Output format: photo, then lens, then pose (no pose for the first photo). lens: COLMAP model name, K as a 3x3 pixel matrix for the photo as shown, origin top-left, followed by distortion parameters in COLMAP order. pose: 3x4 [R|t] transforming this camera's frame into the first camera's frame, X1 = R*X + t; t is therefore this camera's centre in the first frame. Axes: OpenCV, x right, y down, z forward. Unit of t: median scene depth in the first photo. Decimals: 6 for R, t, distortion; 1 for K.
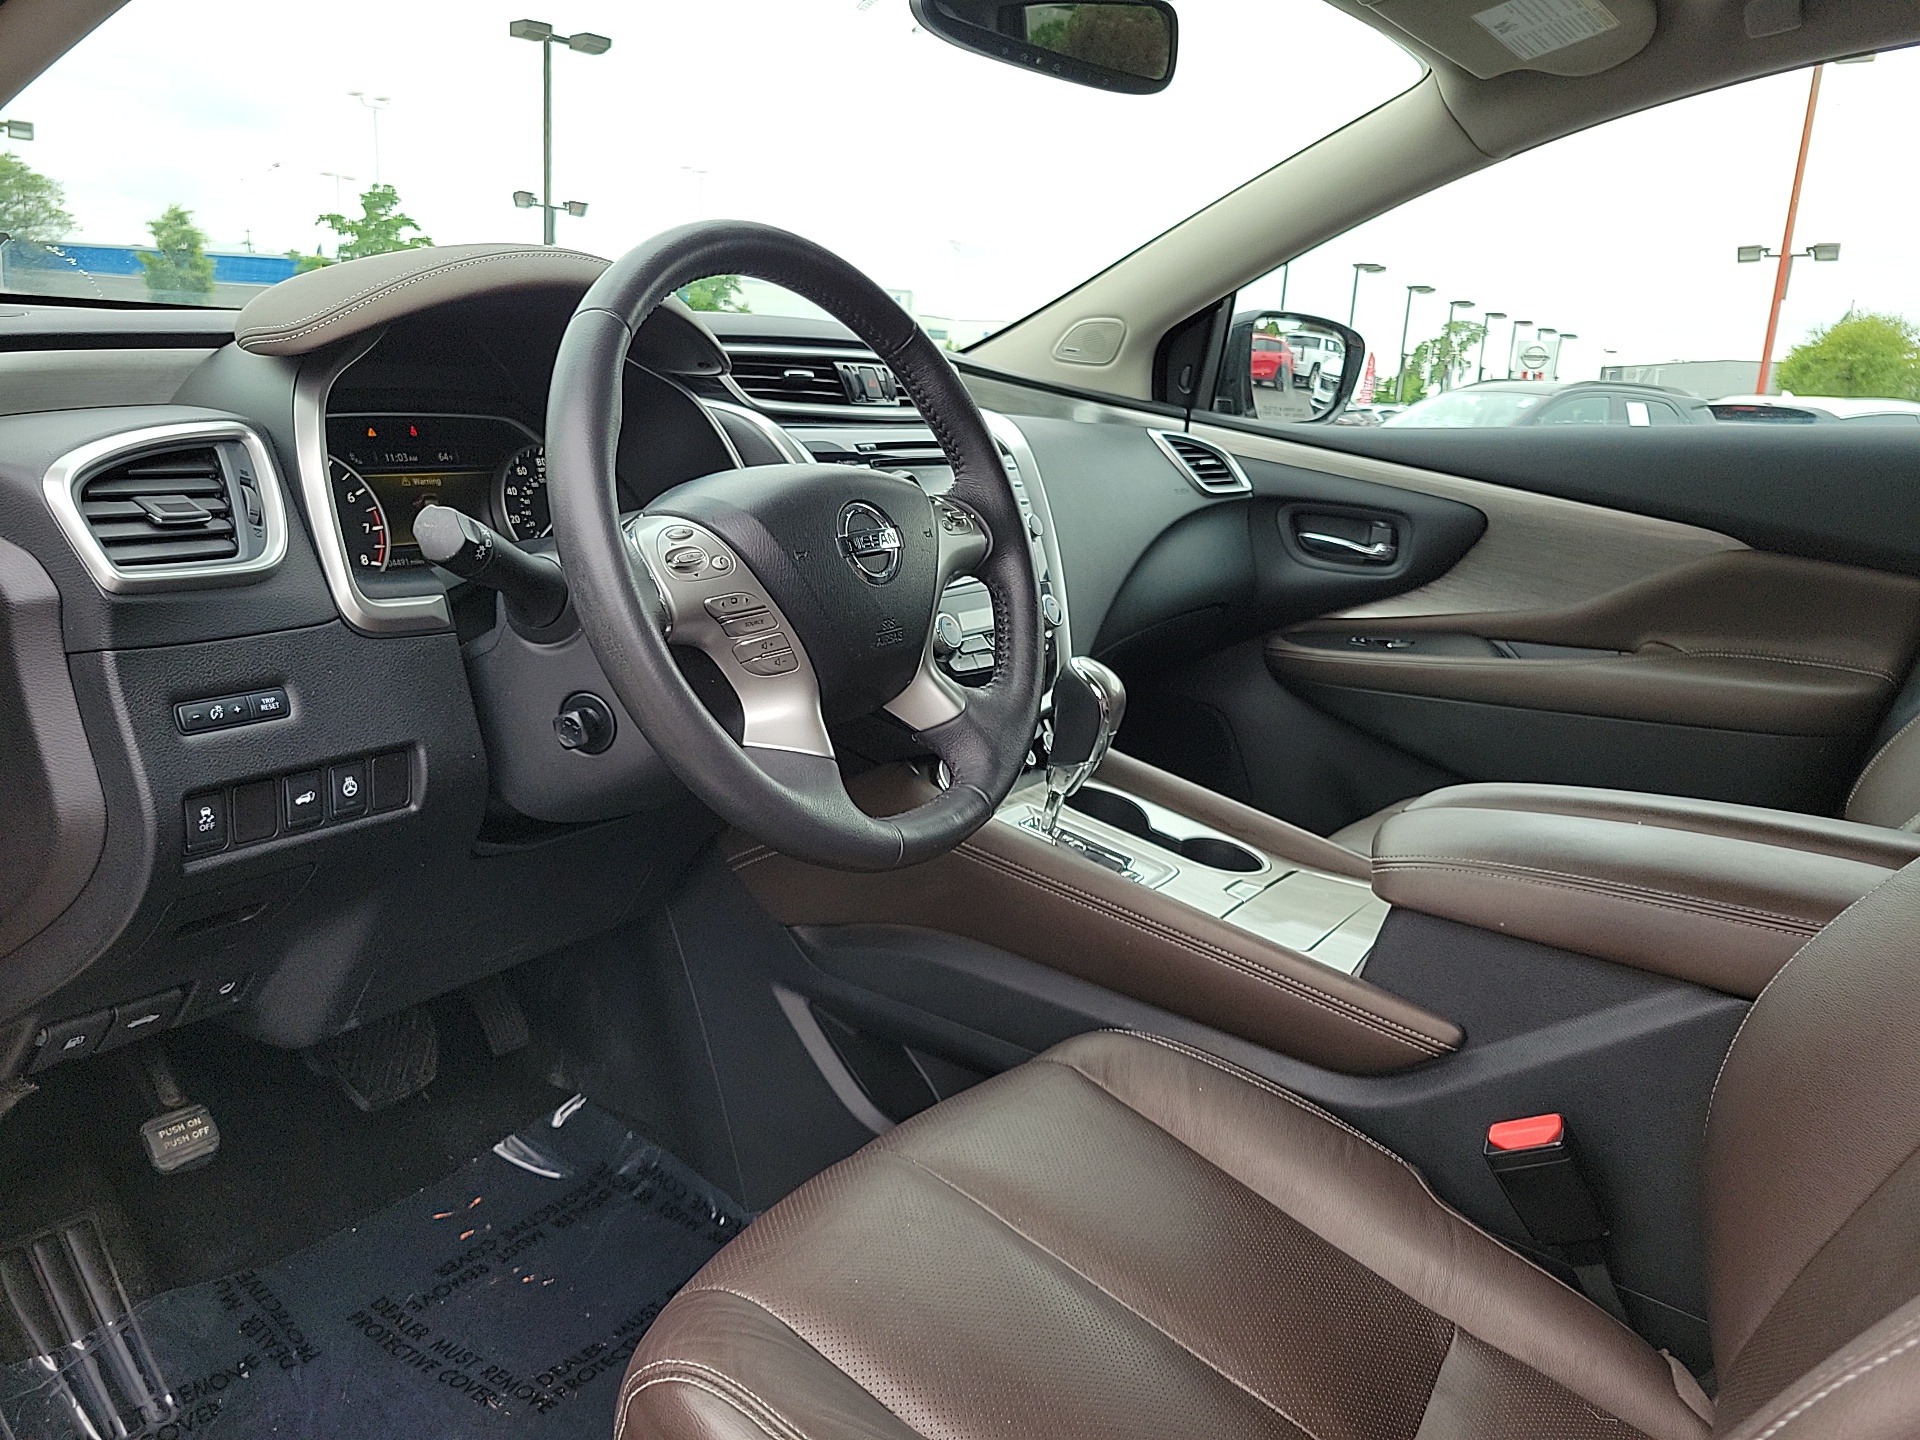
lens RADIAL K [[1453.0, 0, 932.2], [0, 1453.0, 738.4], [0, 0, 1]] dist [0.045337, -0.037200]
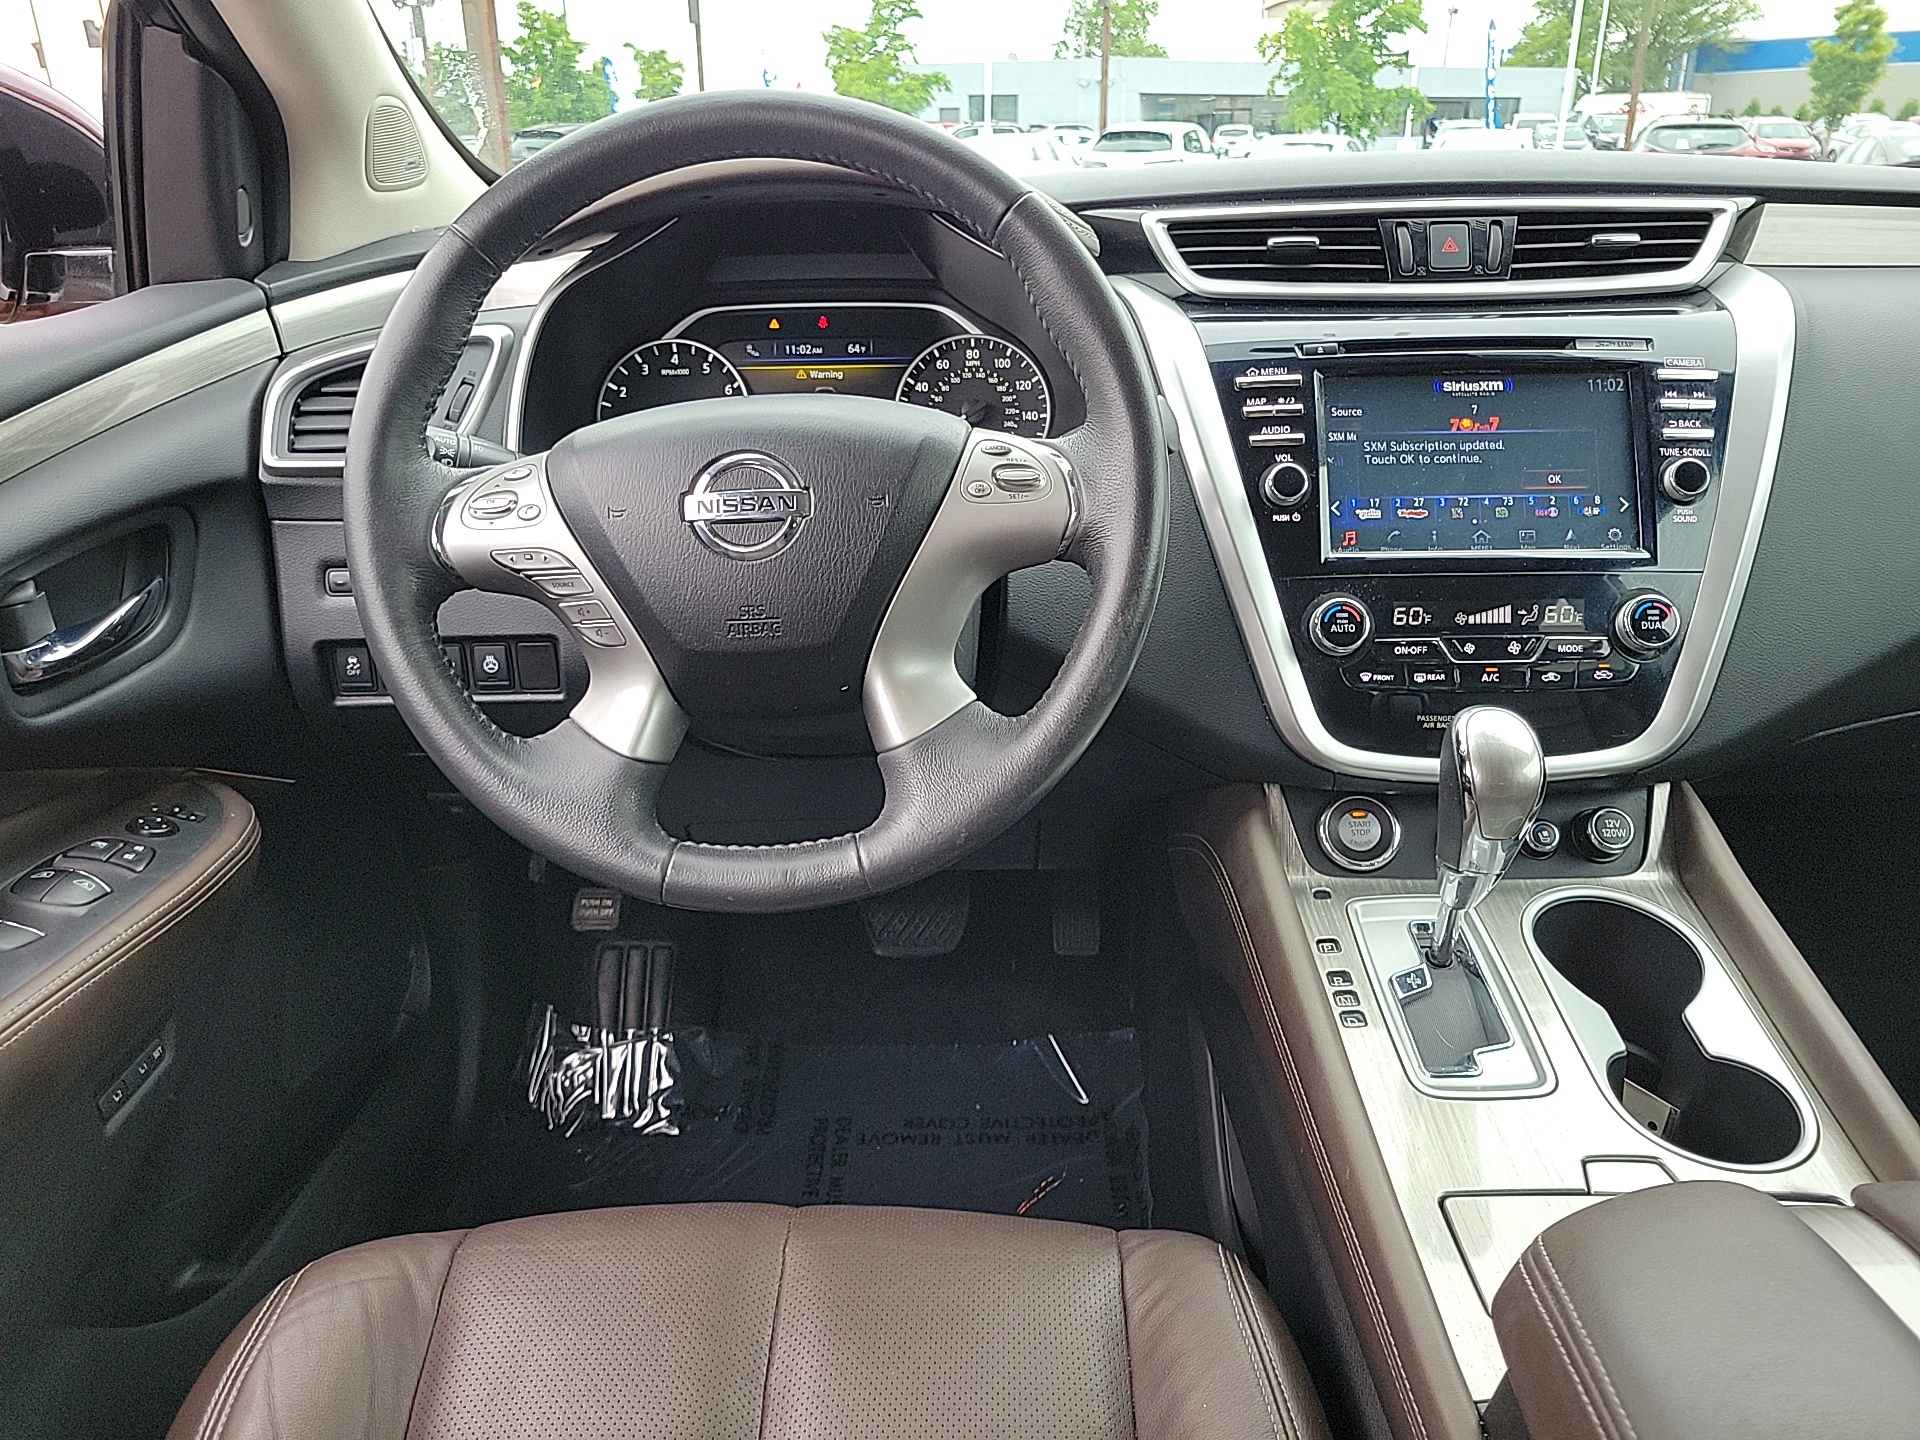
lens RADIAL K [[1453.0, 0, 954.9], [0, 1453.0, 717.0], [0, 0, 1]] dist [0.045337, -0.037200]
pose [[0.556499, 0.246575, -0.793417, 0.445676], [-0.157441, 0.968941, 0.190695, -0.127590], [0.815795, 0.018794, 0.578035, 0.425467]]
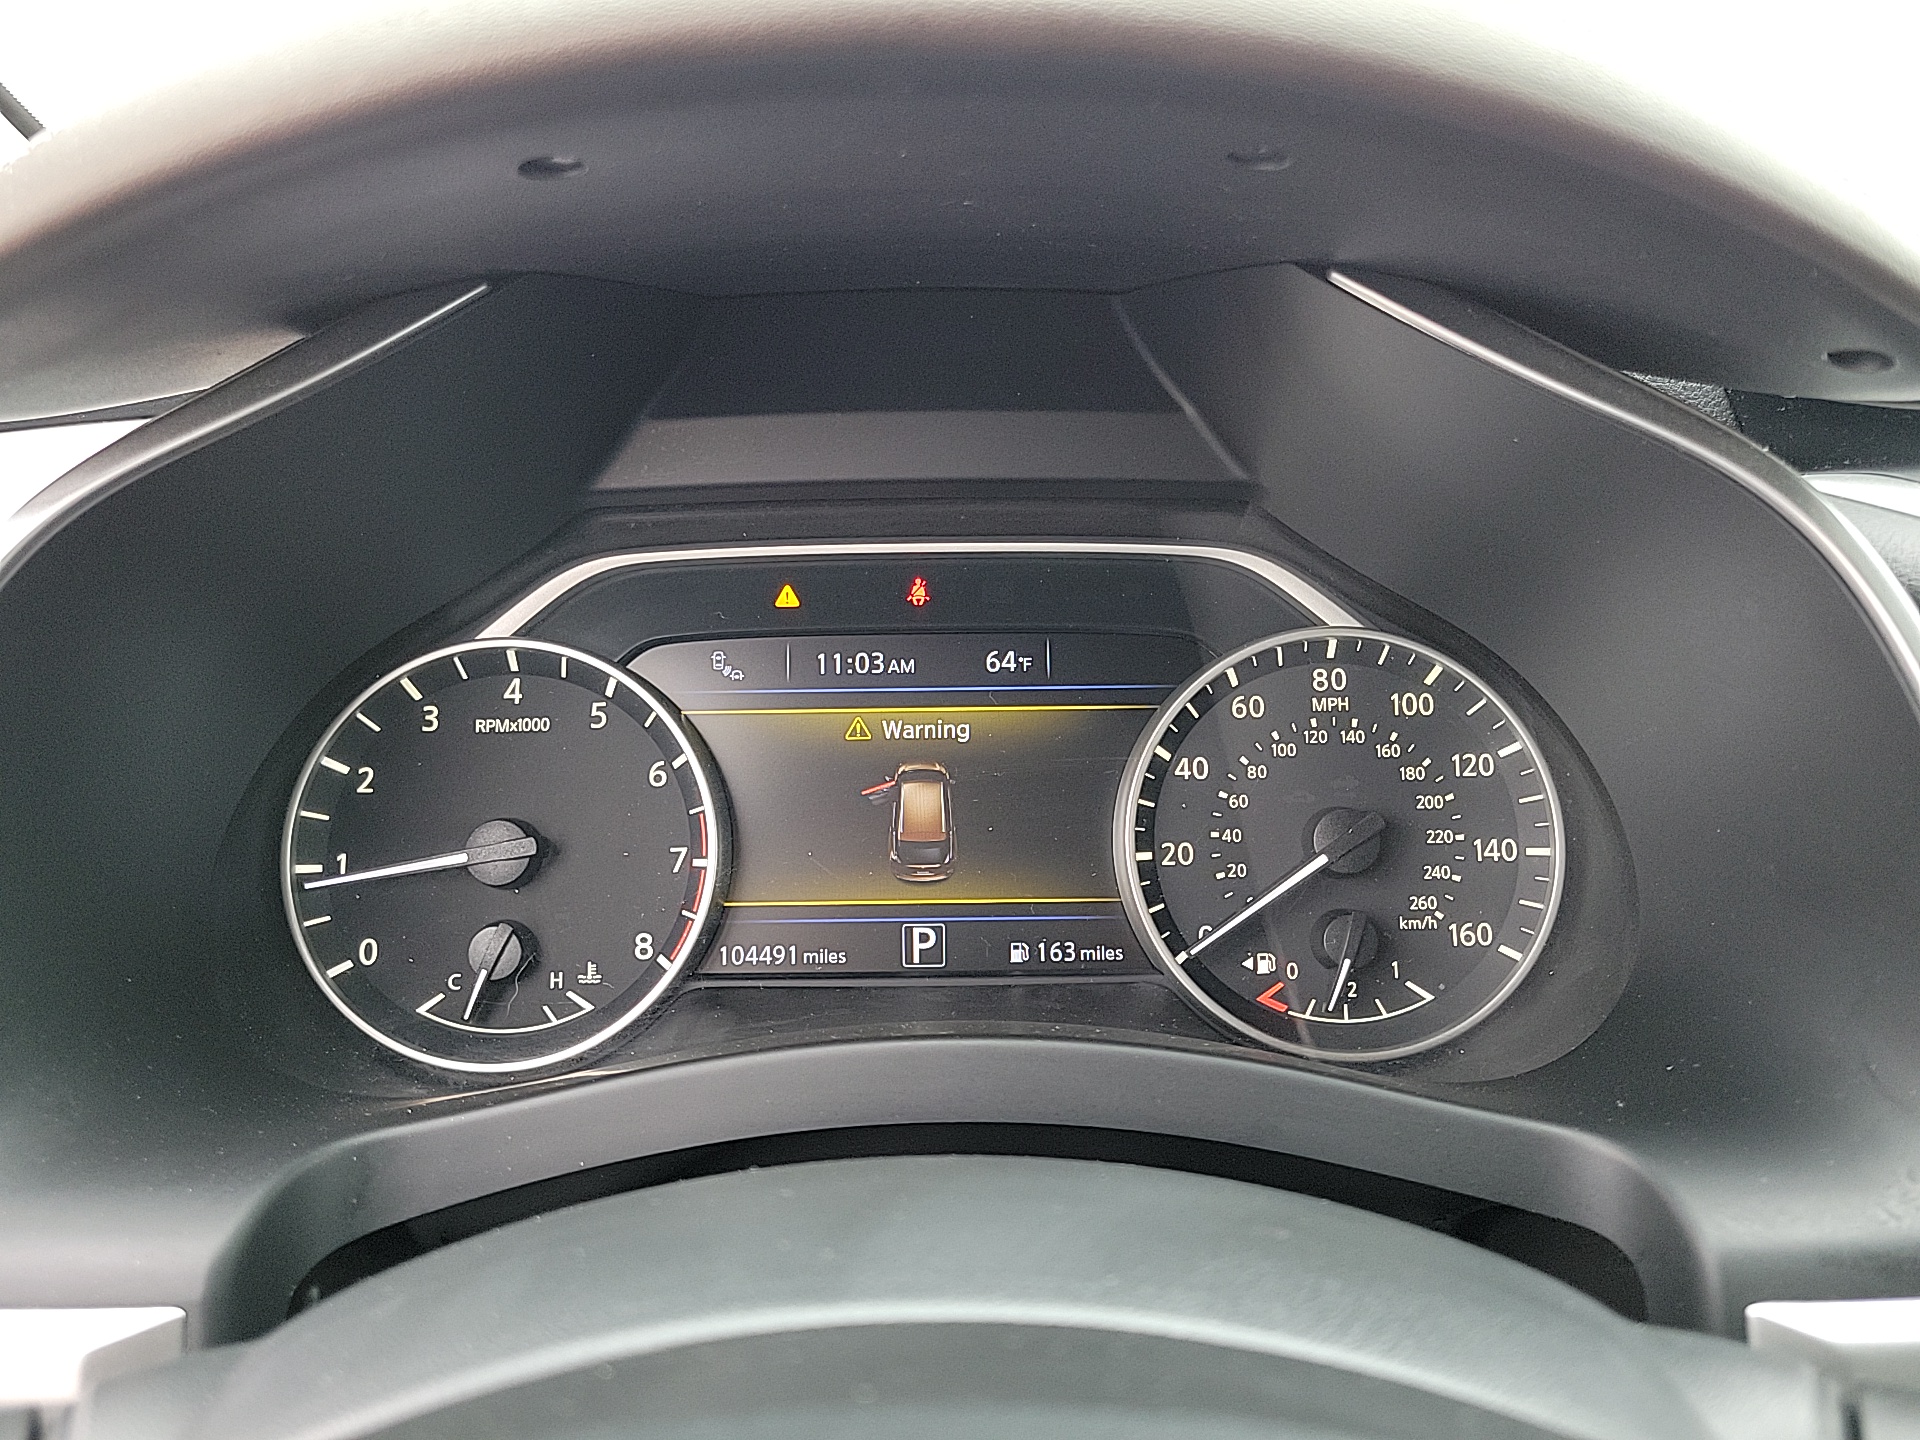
lens RADIAL K [[1453.0, 0, 936.8], [0, 1453.0, 676.8], [0, 0, 1]] dist [0.045337, -0.037200]
pose [[0.568198, 0.122628, -0.813703, -0.045029], [-0.161000, 0.986290, 0.036214, -0.168513], [0.806988, 0.110430, 0.580151, 0.661352]]
